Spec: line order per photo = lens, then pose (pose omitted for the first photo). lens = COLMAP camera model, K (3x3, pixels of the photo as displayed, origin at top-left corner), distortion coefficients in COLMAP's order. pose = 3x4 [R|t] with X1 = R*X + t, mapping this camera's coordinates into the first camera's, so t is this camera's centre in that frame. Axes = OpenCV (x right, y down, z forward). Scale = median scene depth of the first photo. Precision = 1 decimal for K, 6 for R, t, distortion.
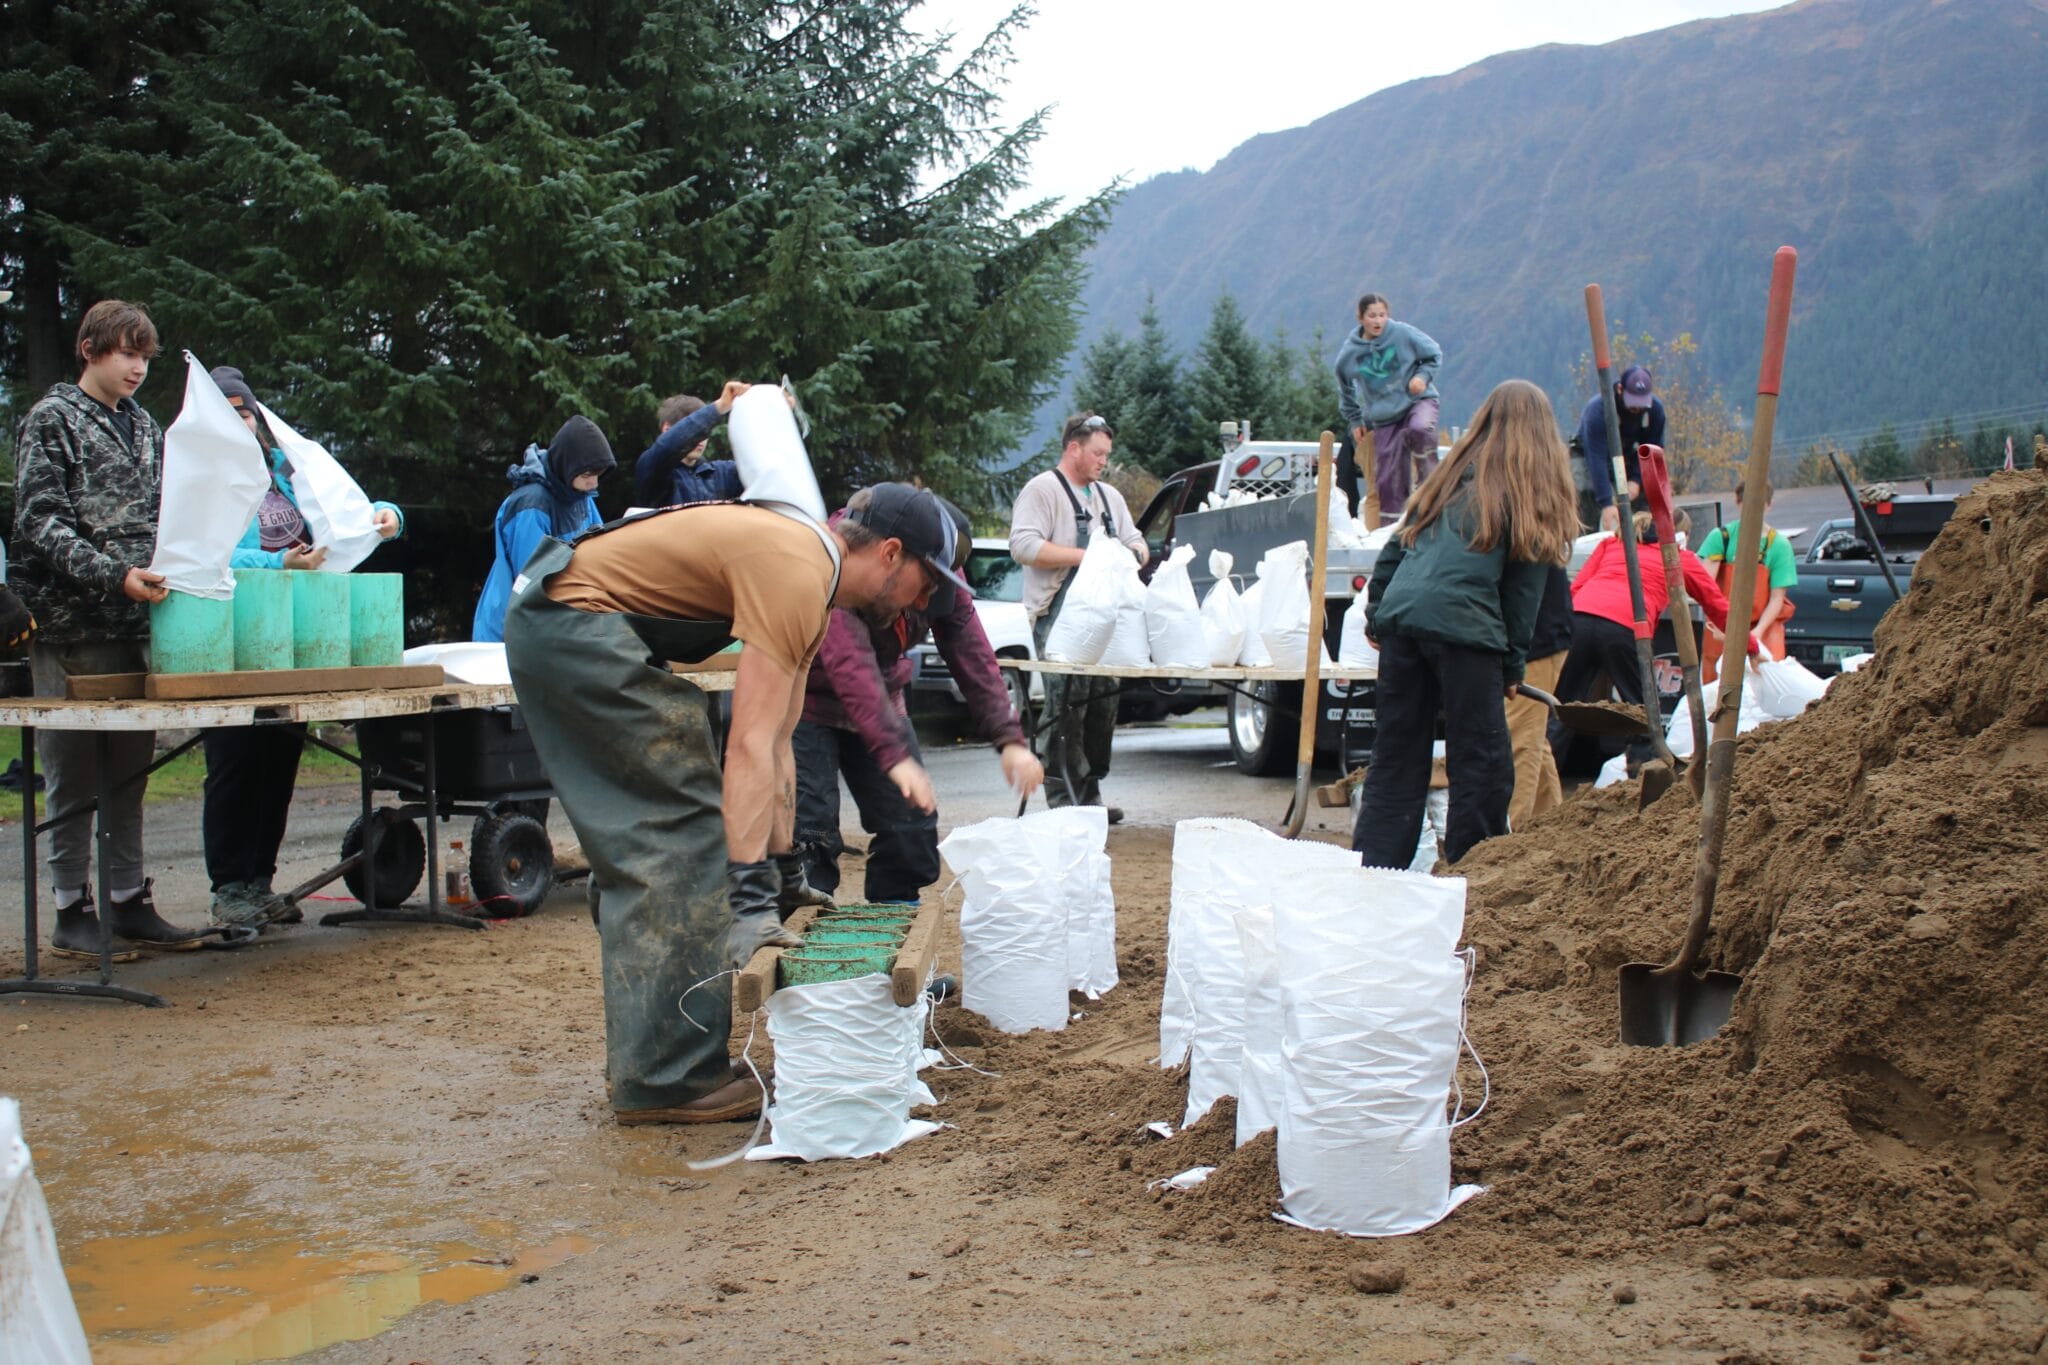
lens RADIAL K [[3709.0, 0, 1023.8], [0, 3709.0, 678.8], [0, 0, 1]] dist [0.015236, 0.000000]
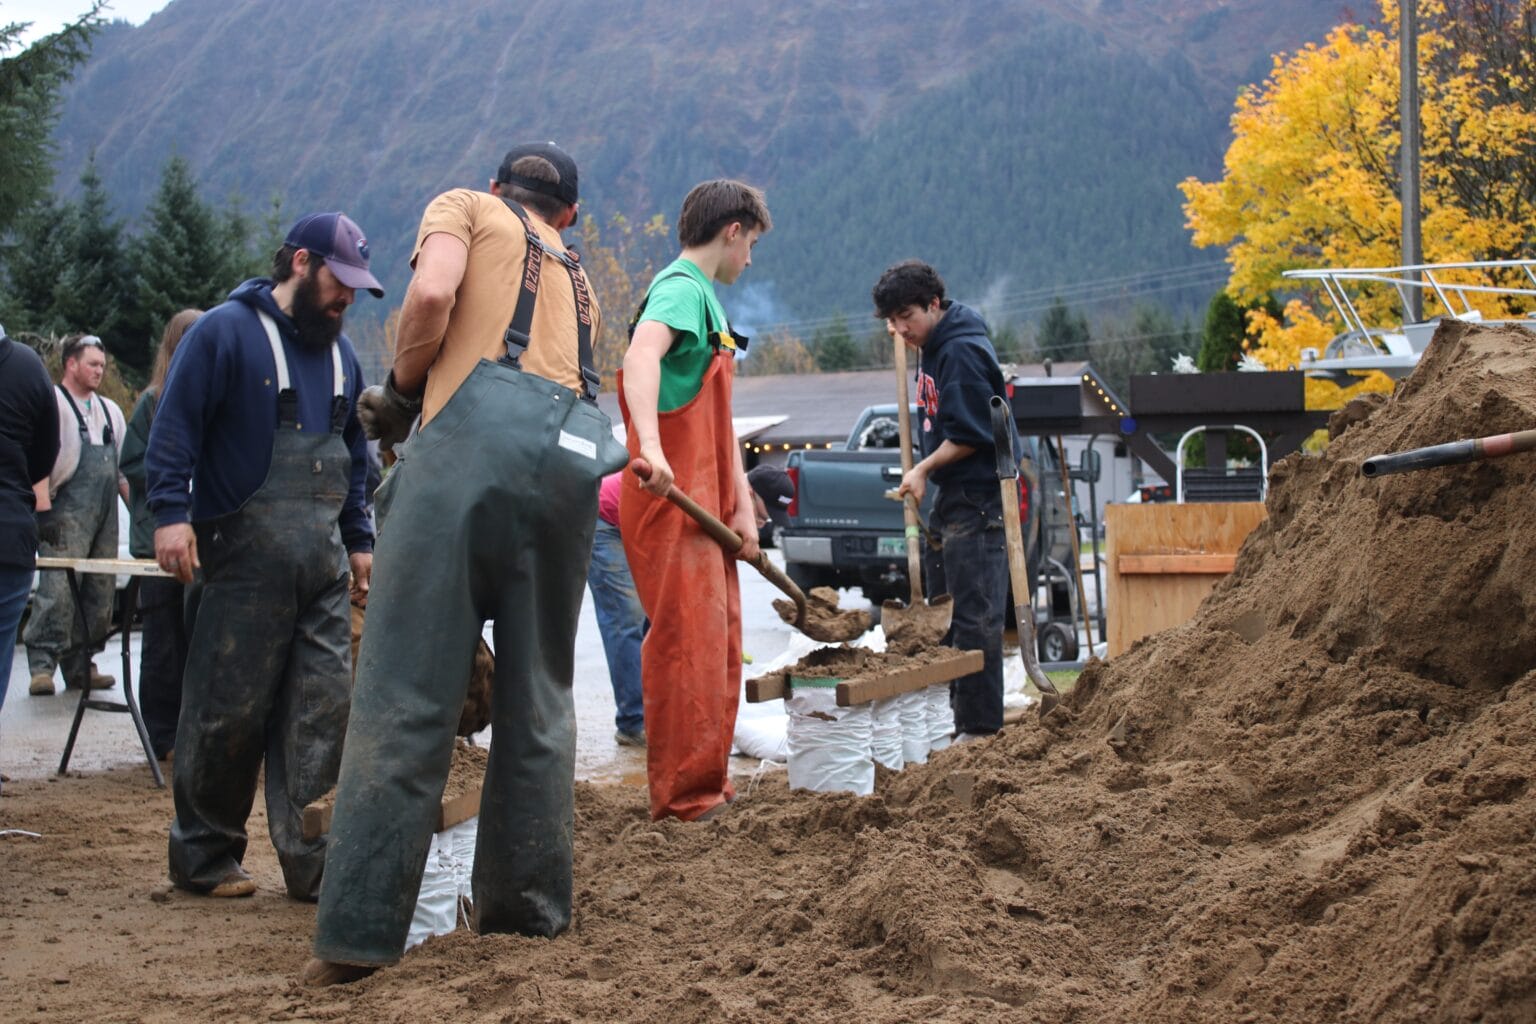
lens RADIAL K [[2781.8, 0, 768.0], [0, 2781.8, 516.5], [0, 0, 1]] dist [0.015236, 0.000000]
pose [[0.930255, -0.001914, 0.366908, -0.062470], [0.004881, 0.999962, -0.007159, -0.008205], [-0.366881, 0.008451, 0.930230, 0.303311]]
